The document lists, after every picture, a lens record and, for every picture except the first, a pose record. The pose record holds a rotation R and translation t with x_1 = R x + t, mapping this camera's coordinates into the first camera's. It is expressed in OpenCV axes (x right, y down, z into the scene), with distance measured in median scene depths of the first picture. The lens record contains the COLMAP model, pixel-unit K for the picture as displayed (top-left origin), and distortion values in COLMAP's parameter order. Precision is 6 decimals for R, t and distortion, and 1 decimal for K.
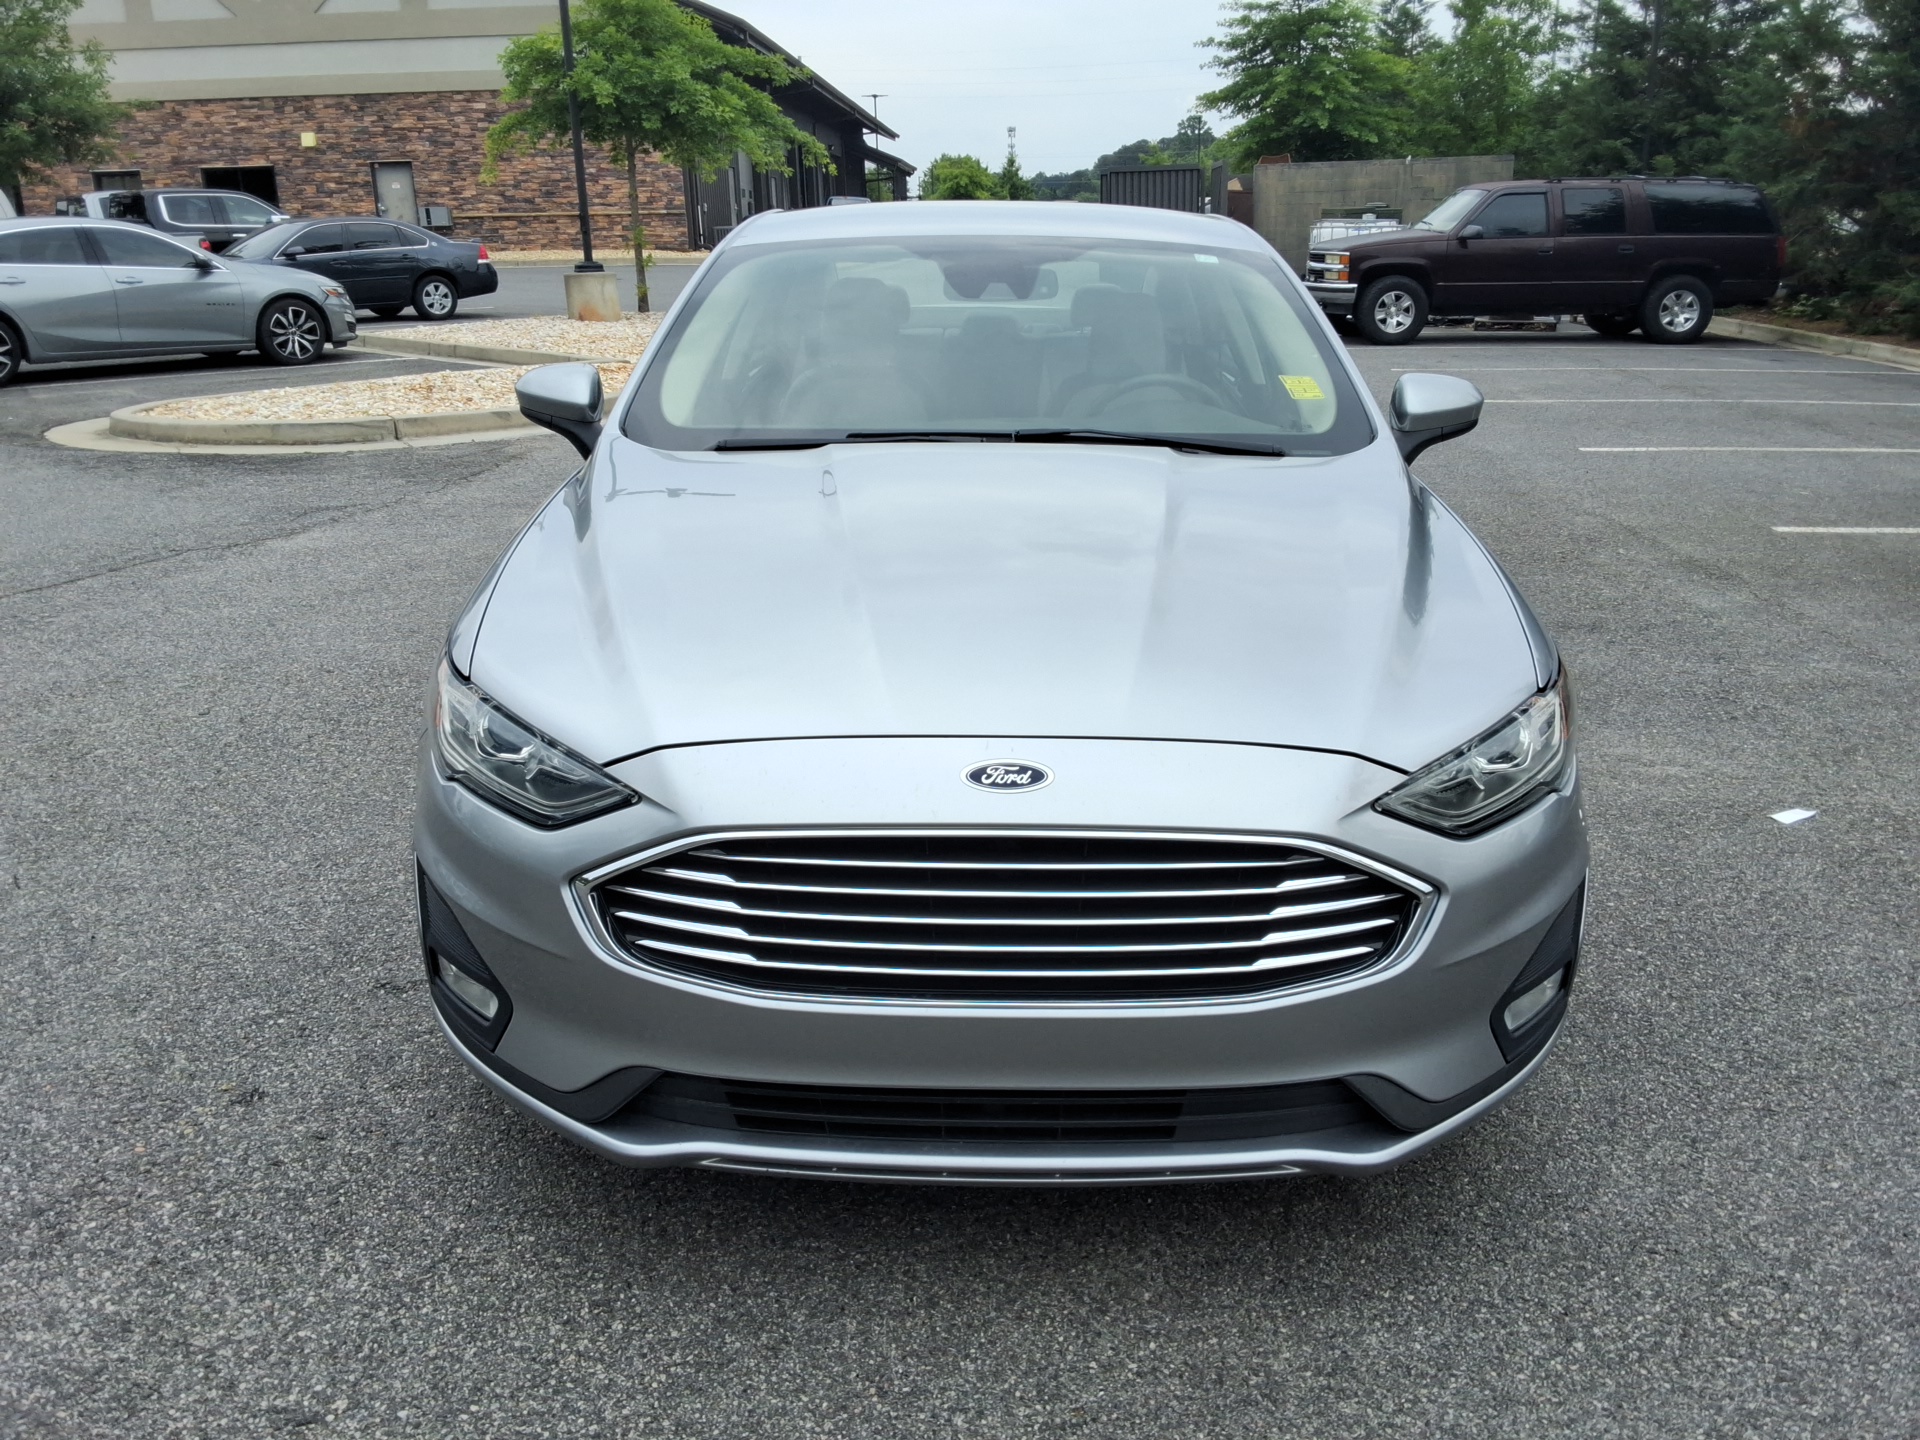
lens RADIAL K [[1532.0, 0, 971.5], [0, 1532.0, 699.8], [0, 0, 1]] dist [0.092855, -0.142279]
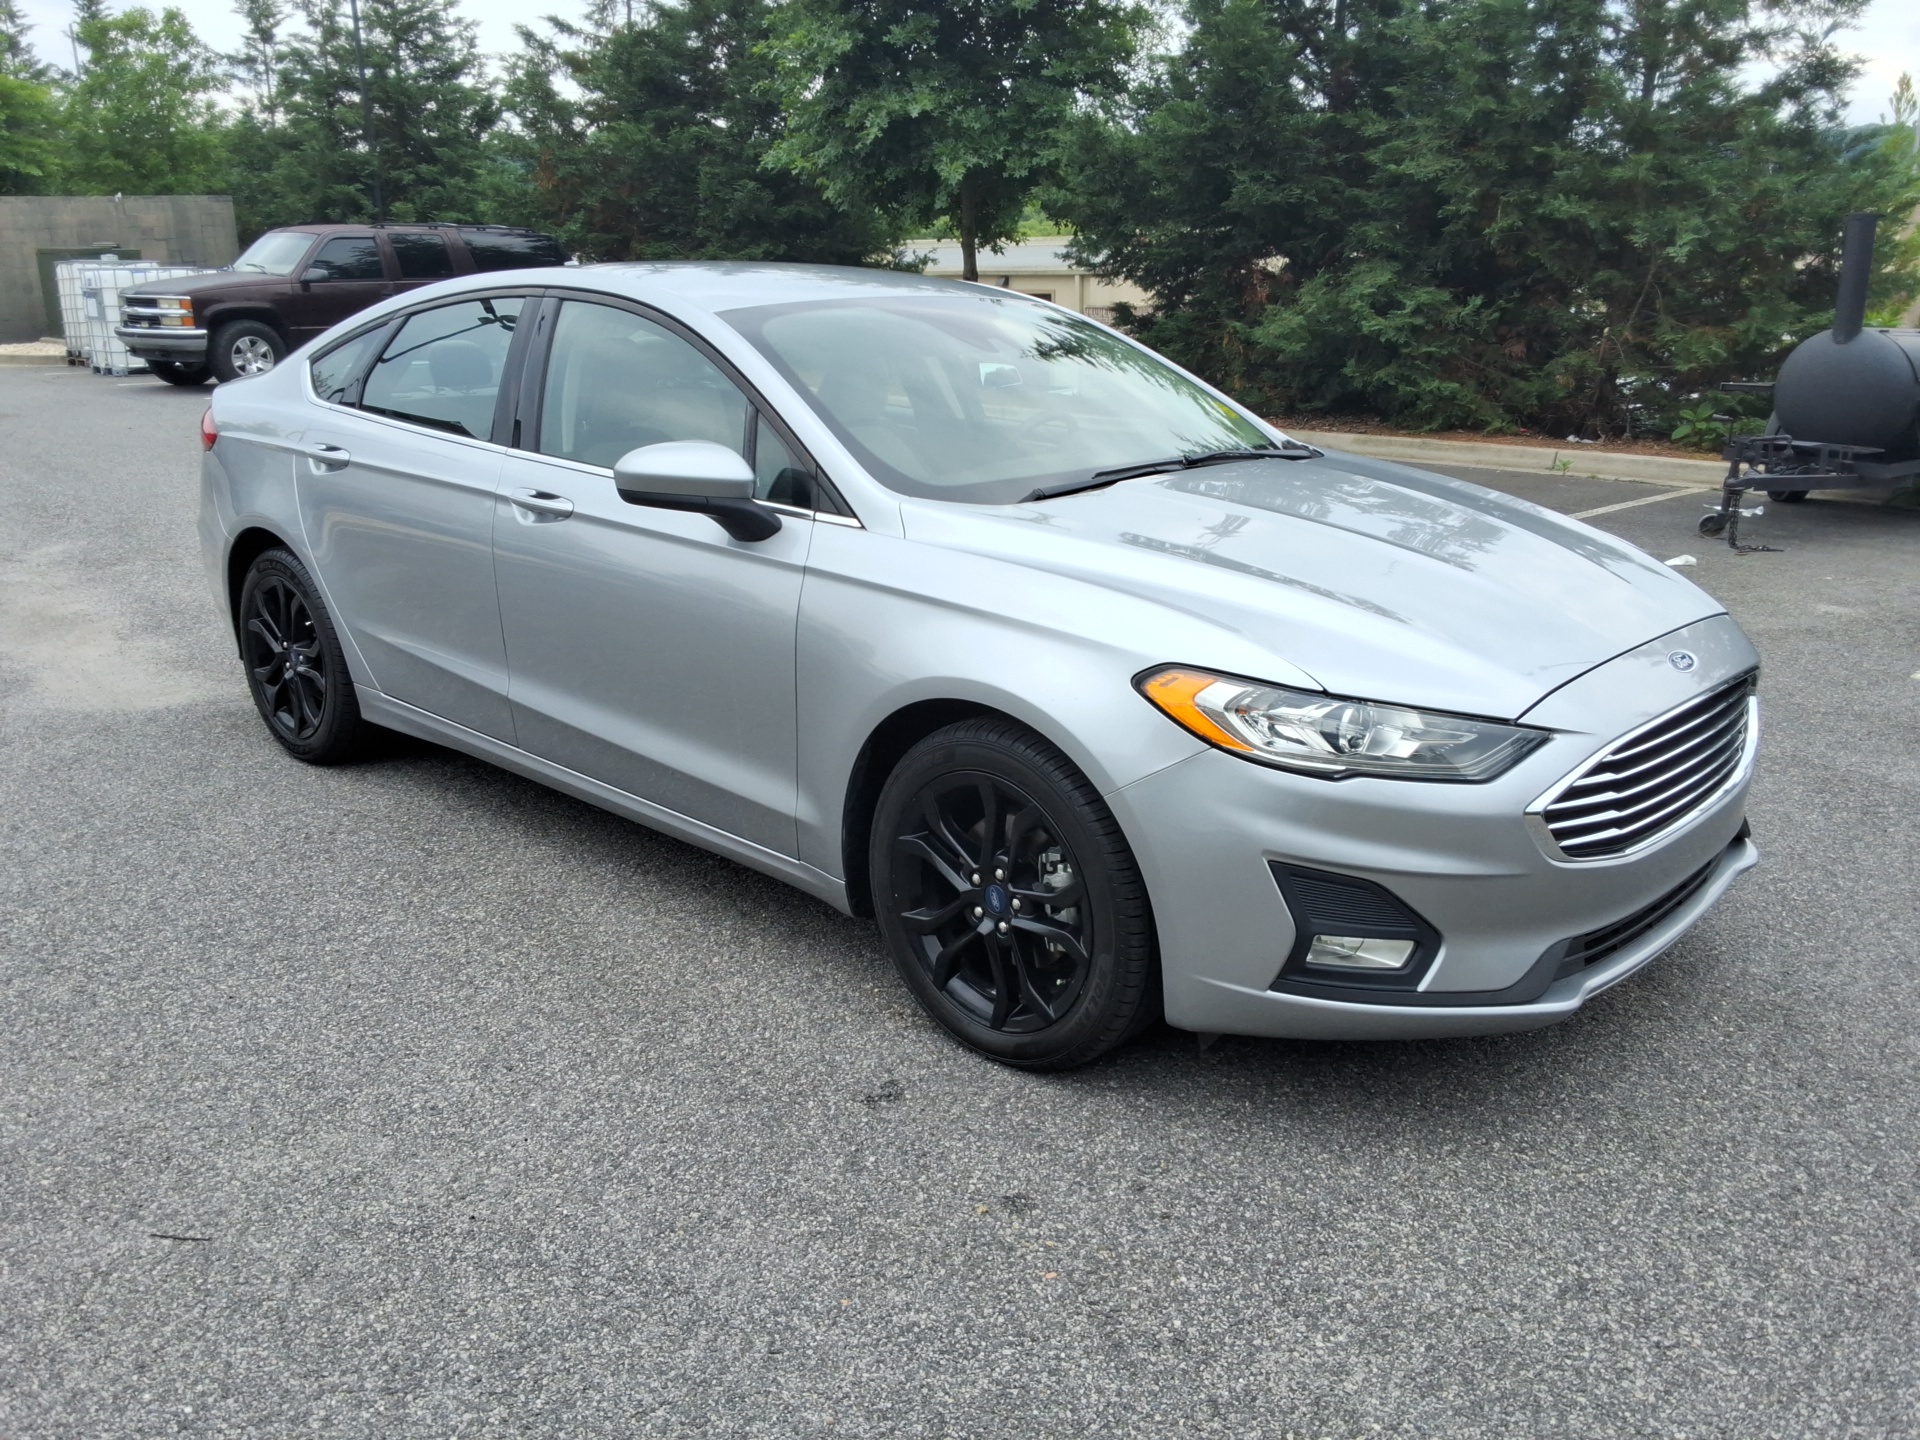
lens RADIAL K [[1532.0, 0, 971.5], [0, 1532.0, 699.8], [0, 0, 1]] dist [0.092855, -0.142279]
pose [[0.676796, -0.198155, 0.709001, -0.146069], [0.214759, 0.974345, 0.067311, -0.015715], [-0.704149, 0.106709, 0.701988, 0.042190]]
